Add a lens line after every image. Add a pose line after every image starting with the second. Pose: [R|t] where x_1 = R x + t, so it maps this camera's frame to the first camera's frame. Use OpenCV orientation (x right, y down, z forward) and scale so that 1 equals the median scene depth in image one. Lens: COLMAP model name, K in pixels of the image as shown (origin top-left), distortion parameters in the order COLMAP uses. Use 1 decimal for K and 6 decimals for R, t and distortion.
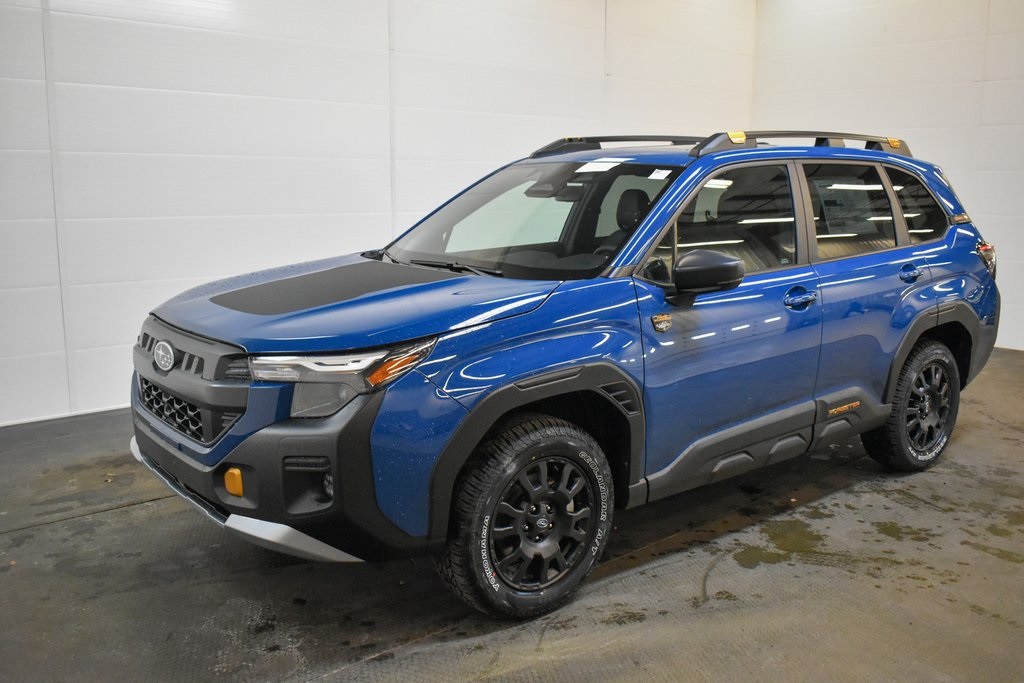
lens RADIAL K [[911.3, 0, 510.8], [0, 911.3, 337.1], [0, 0, 1]] dist [-0.018779, -0.012150]
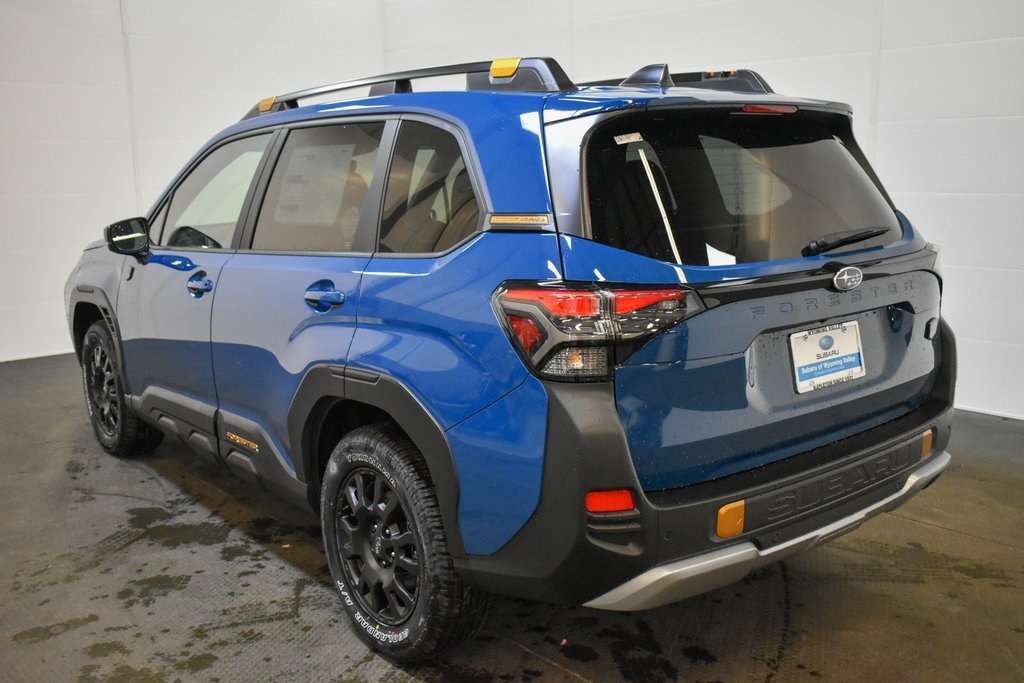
lens RADIAL K [[958.9, 0, 505.0], [0, 958.9, 339.2], [0, 0, 1]] dist [-0.018801, 0.000000]
pose [[0.001300, 0.173997, -0.984745, 1.288127], [-0.159183, 0.972226, 0.171575, -0.204342], [0.987248, 0.156531, 0.028961, 1.310947]]
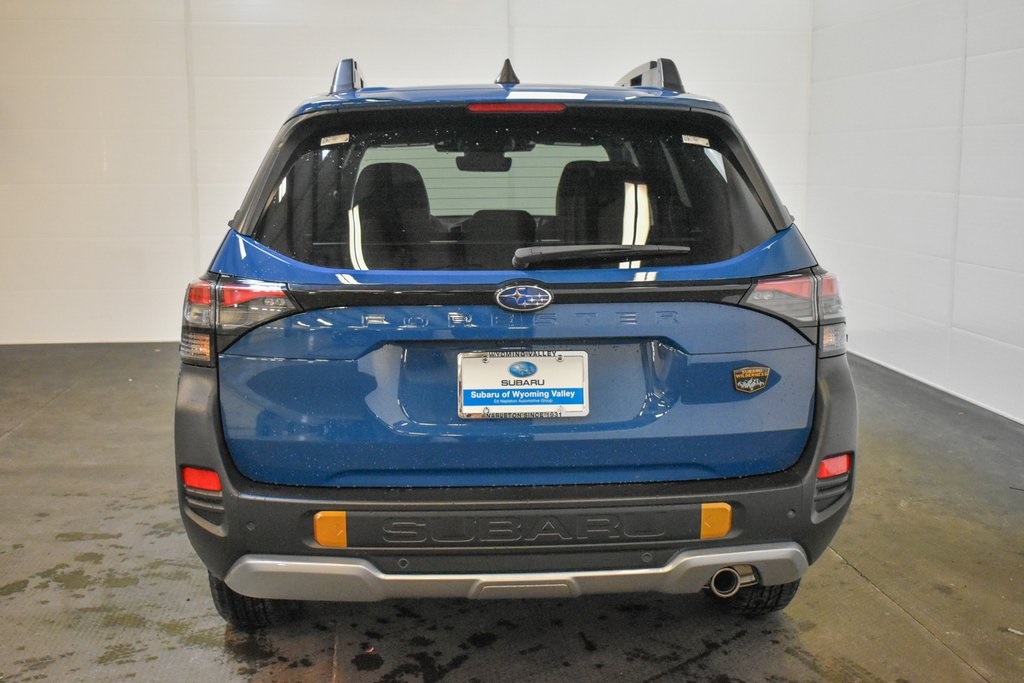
lens RADIAL K [[1132.3, 0, 505.9], [0, 1132.3, 342.3], [0, 0, 1]] dist [-0.023753, 0.000000]
pose [[-0.581955, 0.119531, -0.804388, 1.198196], [-0.145625, 0.957833, 0.247689, -0.312699], [0.800076, 0.261283, -0.540009, 1.925583]]
